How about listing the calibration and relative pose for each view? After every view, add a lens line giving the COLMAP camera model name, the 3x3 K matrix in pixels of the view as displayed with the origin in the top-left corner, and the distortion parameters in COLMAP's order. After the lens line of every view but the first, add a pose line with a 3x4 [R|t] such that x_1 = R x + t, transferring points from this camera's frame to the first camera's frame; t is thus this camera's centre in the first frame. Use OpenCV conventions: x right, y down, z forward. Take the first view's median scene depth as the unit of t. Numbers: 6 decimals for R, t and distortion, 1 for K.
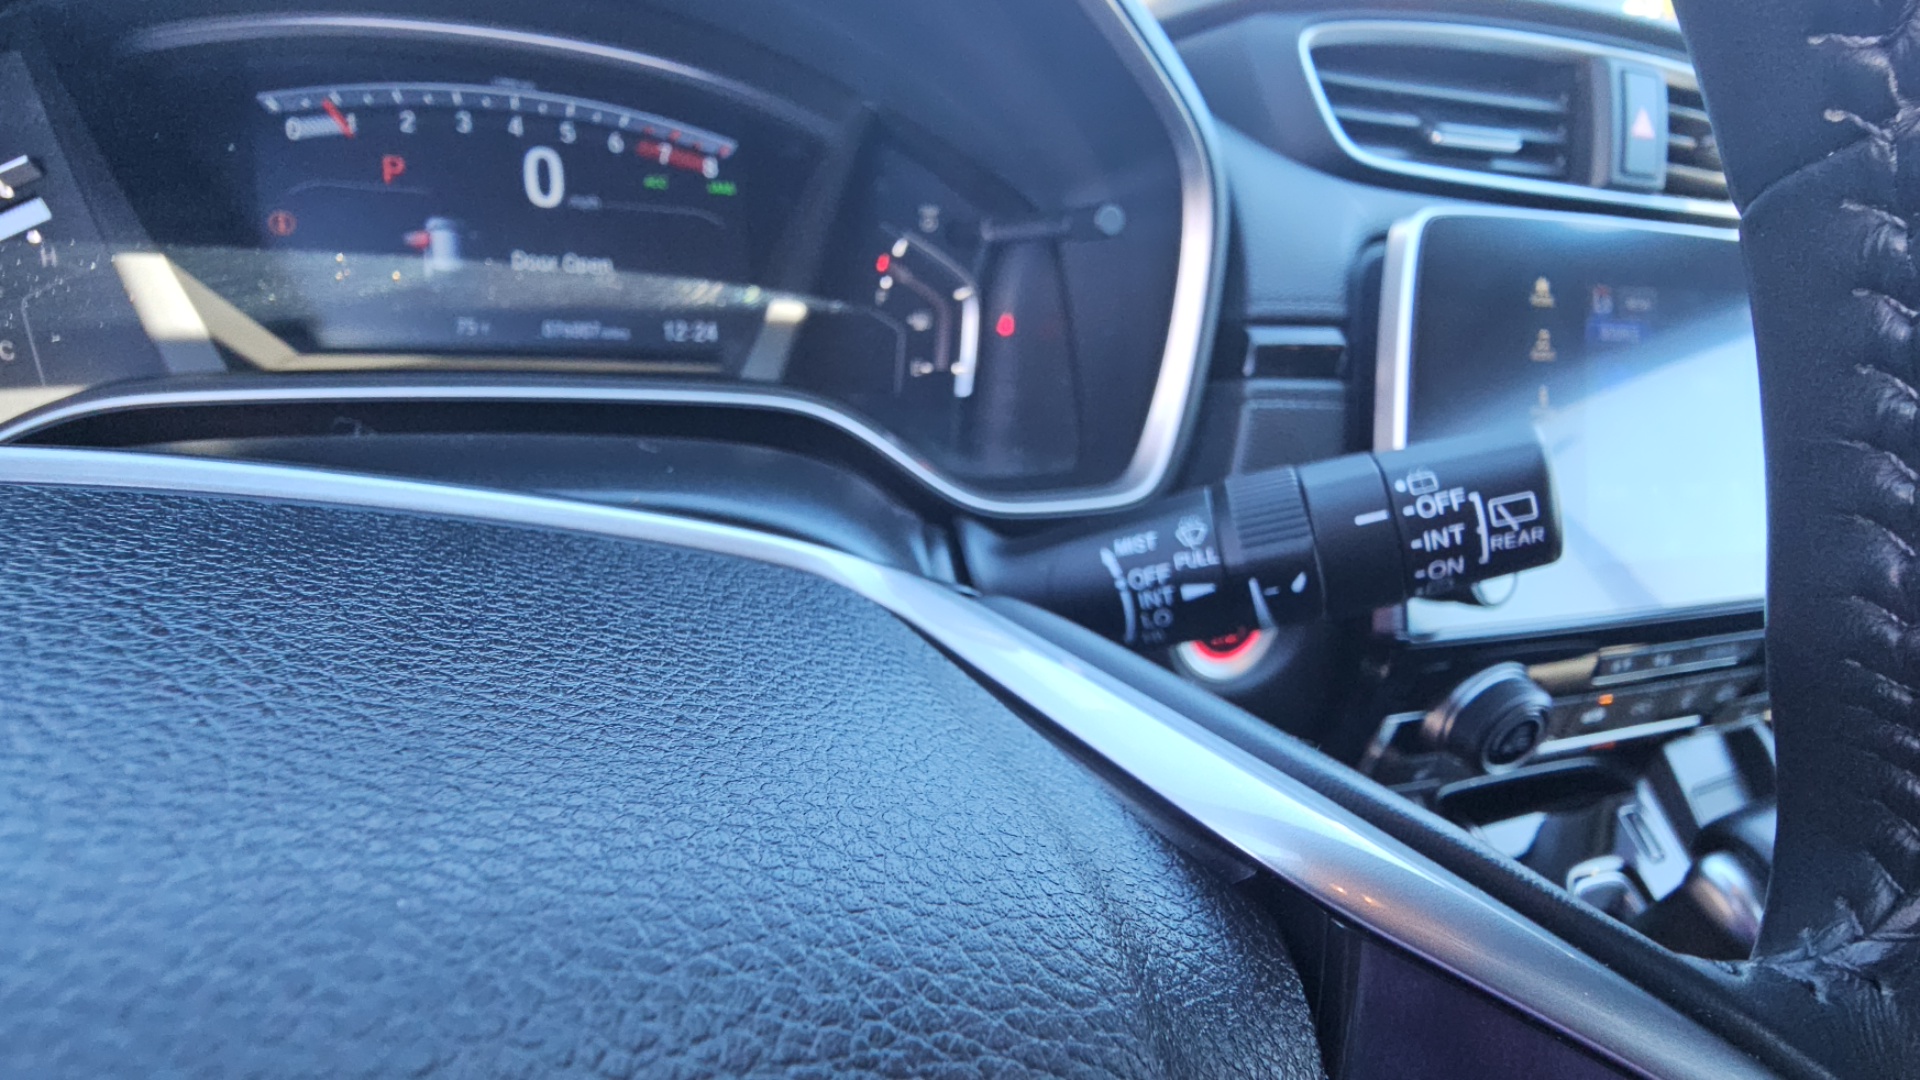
lens RADIAL K [[860.2, 0, 972.2], [0, 860.2, 545.1], [0, 0, 1]] dist [0.010524, -0.007081]
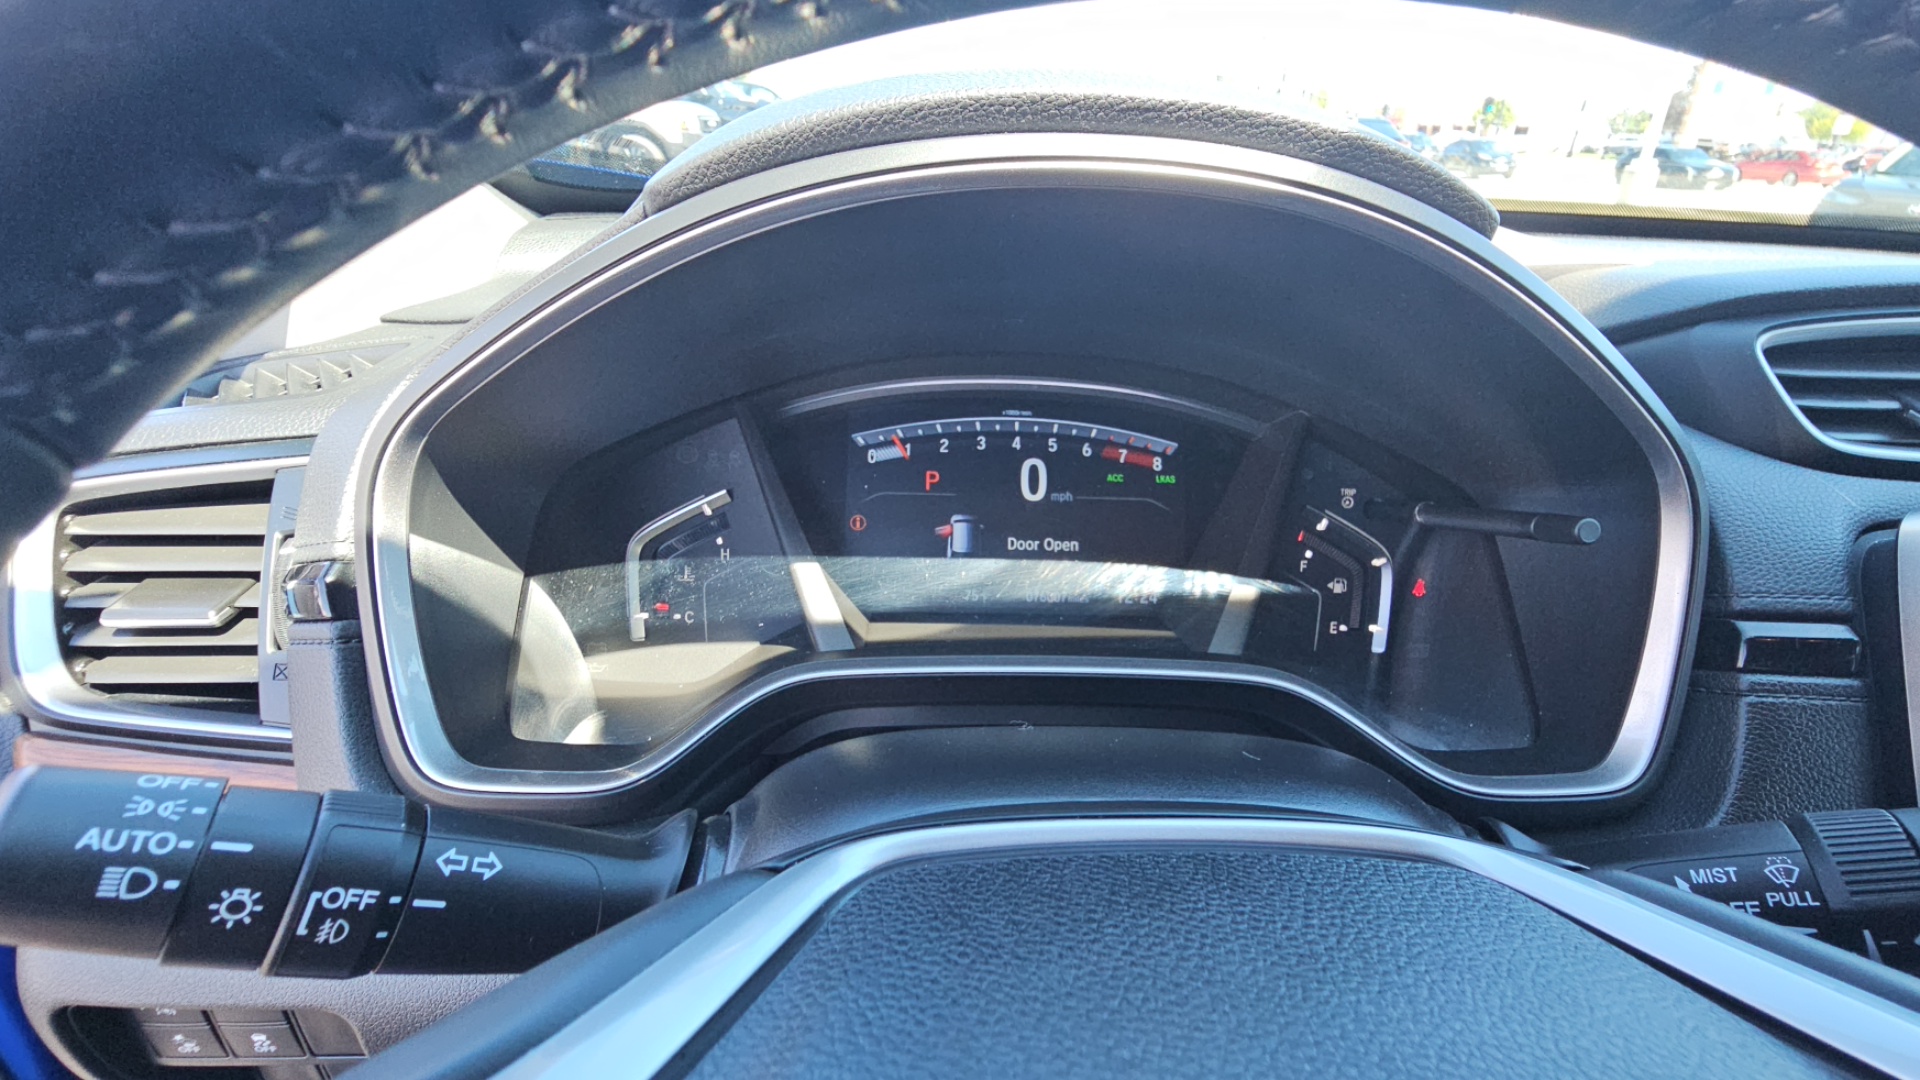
lens RADIAL K [[860.2, 0, 977.8], [0, 860.2, 550.6], [0, 0, 1]] dist [0.010524, -0.007081]
pose [[0.955348, 0.002653, -0.295470, -0.205039], [-0.063652, 0.978330, -0.197025, -0.069927], [0.288544, 0.207035, 0.934815, -0.195005]]
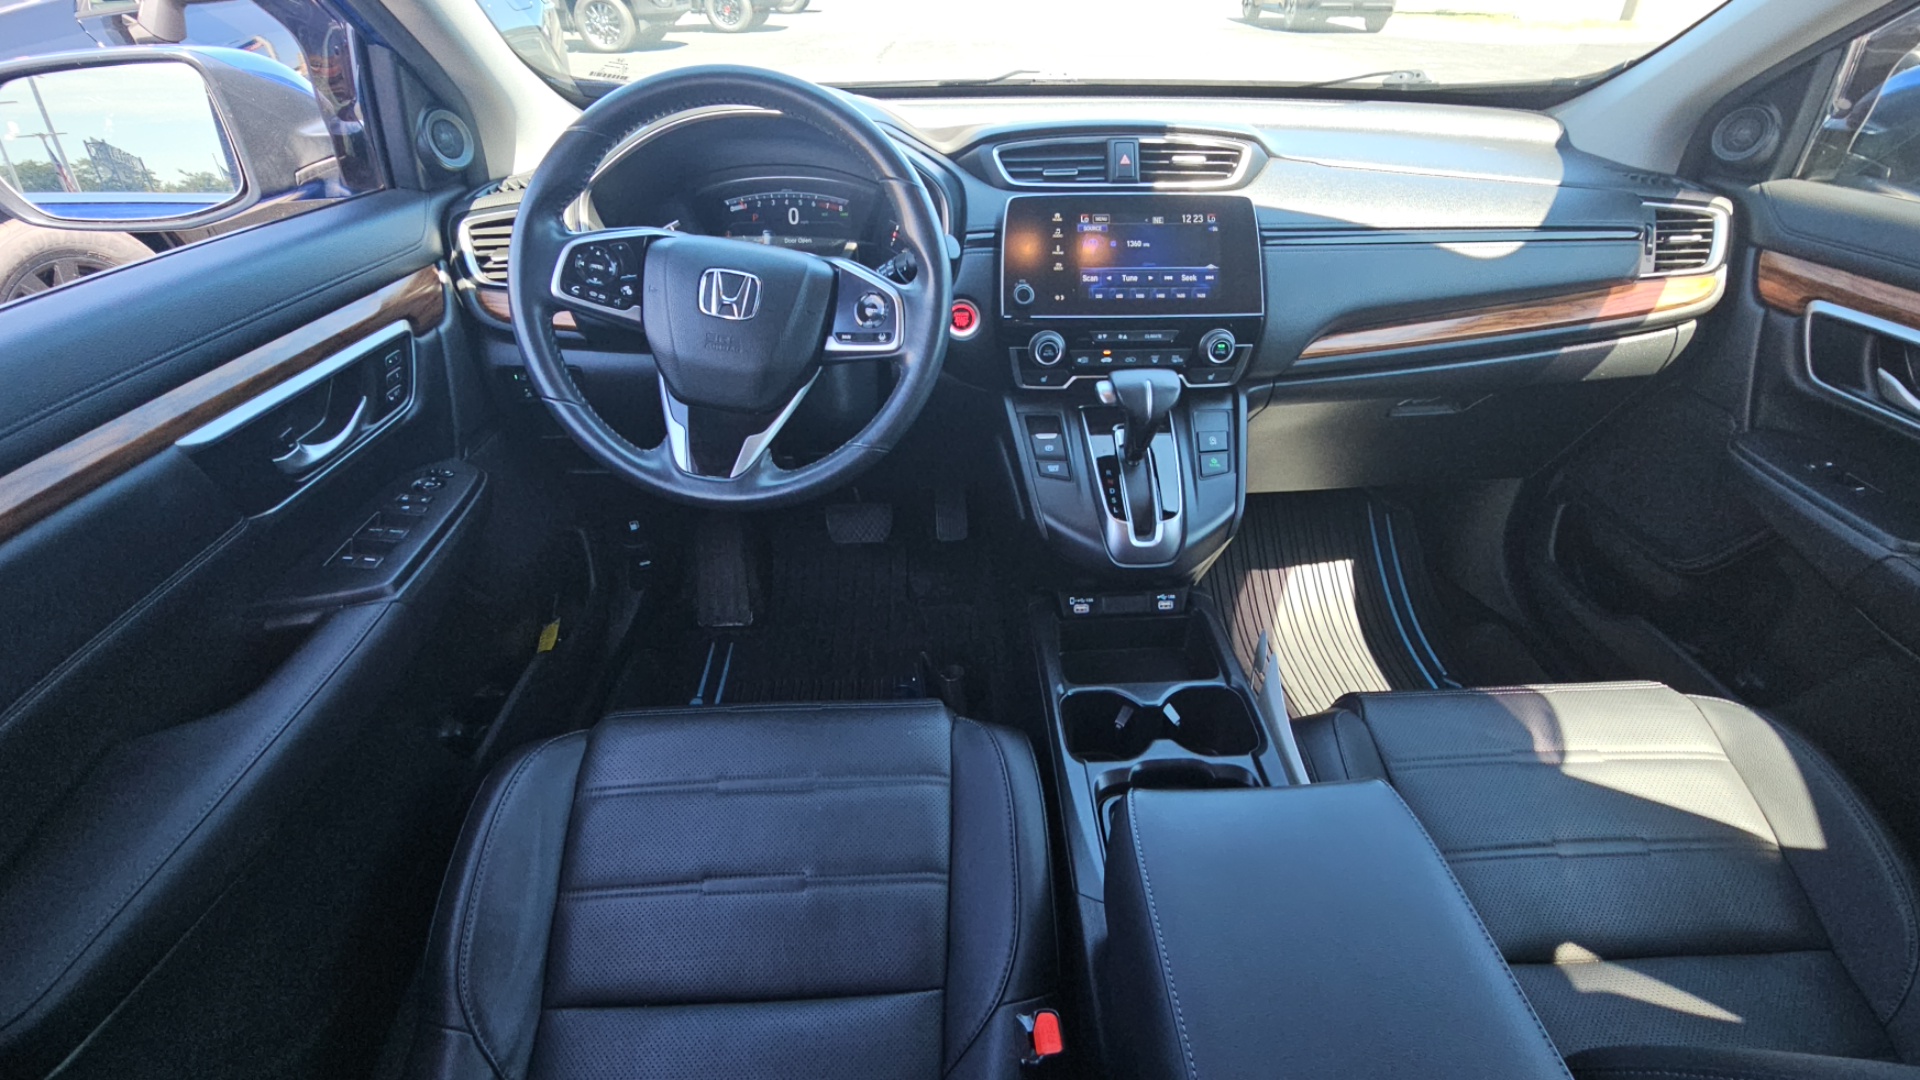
lens RADIAL K [[860.2, 0, 980.2], [0, 860.2, 547.2], [0, 0, 1]] dist [0.010524, -0.007081]
pose [[0.953935, 0.010155, -0.299841, 1.280434], [-0.026716, 0.998332, -0.051184, 1.066954], [0.298821, 0.056837, 0.952615, -2.009460]]
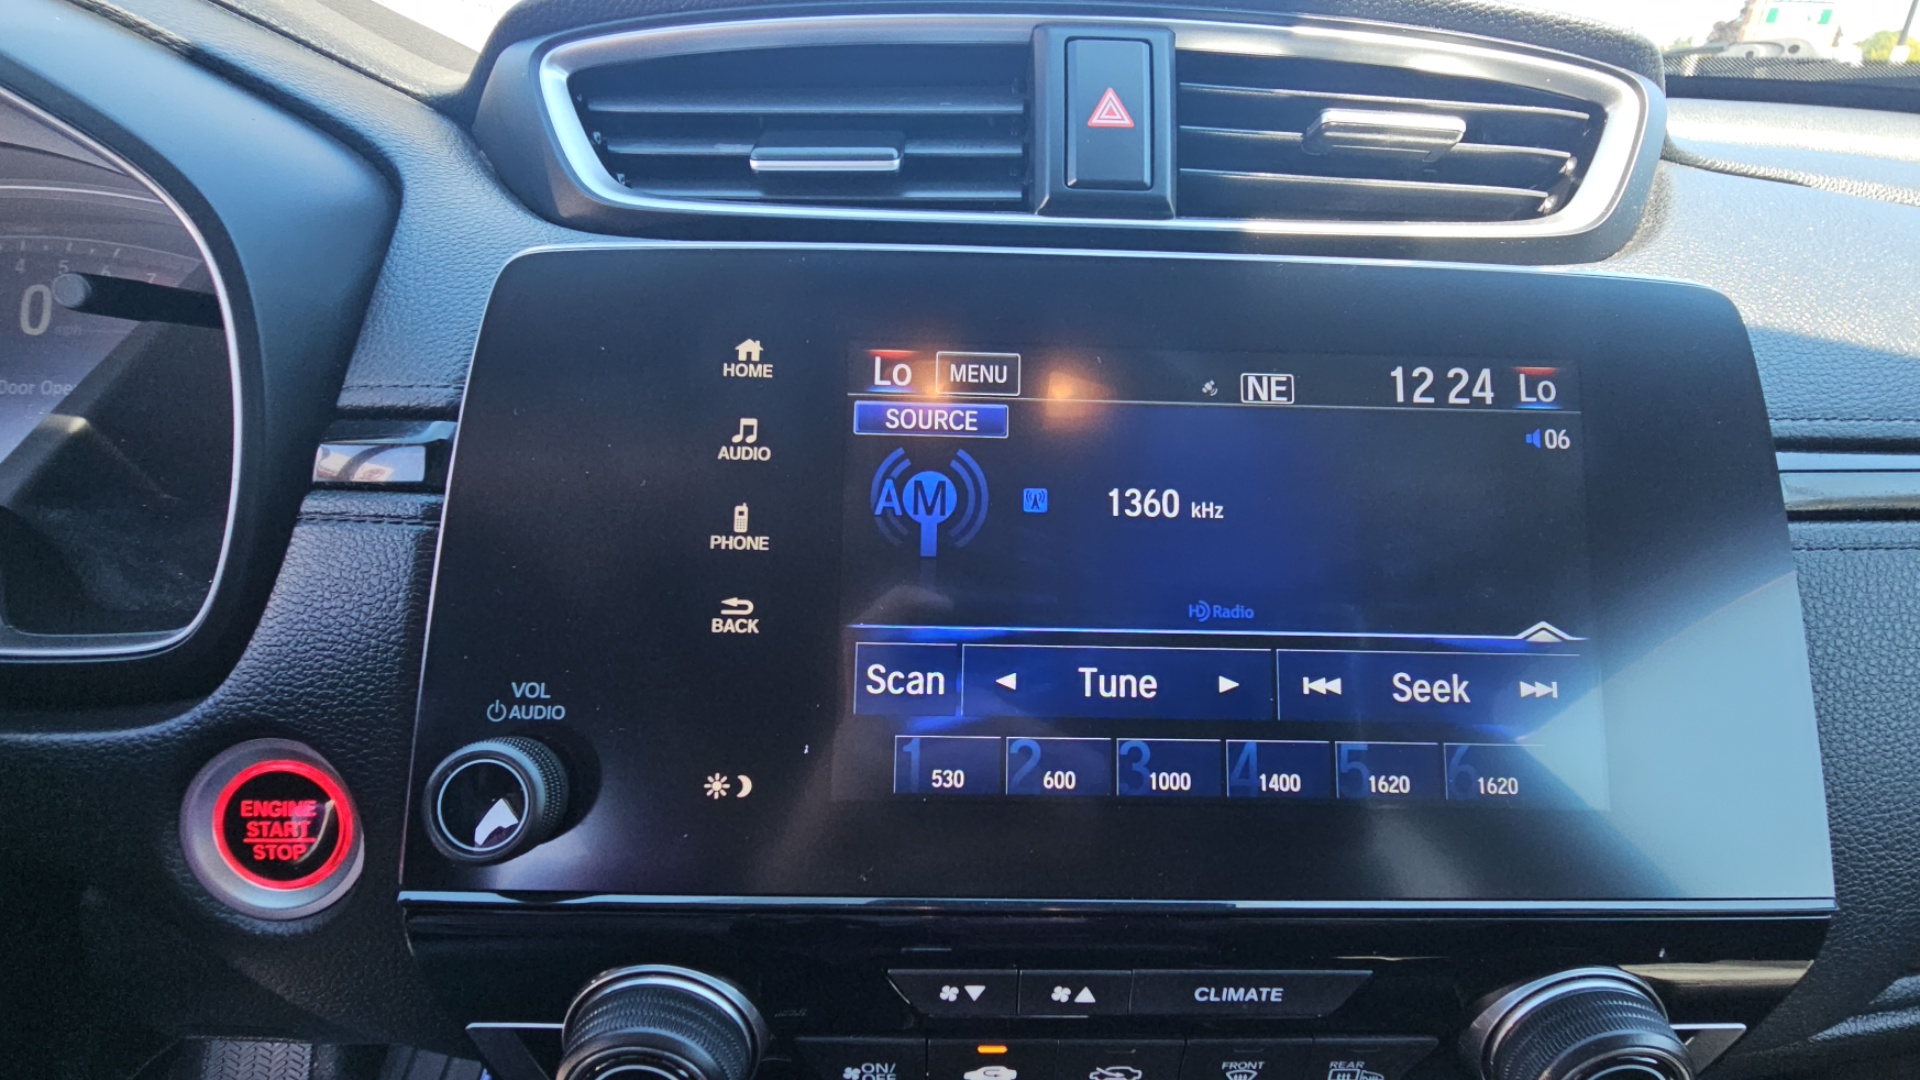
lens RADIAL K [[860.2, 0, 977.5], [0, 860.2, 547.0], [0, 0, 1]] dist [0.010524, -0.007081]
pose [[0.947716, 0.015058, -0.318760, 0.951859], [-0.066249, 0.986408, -0.150370, -0.062429], [0.312163, 0.163625, 0.935832, 0.438748]]
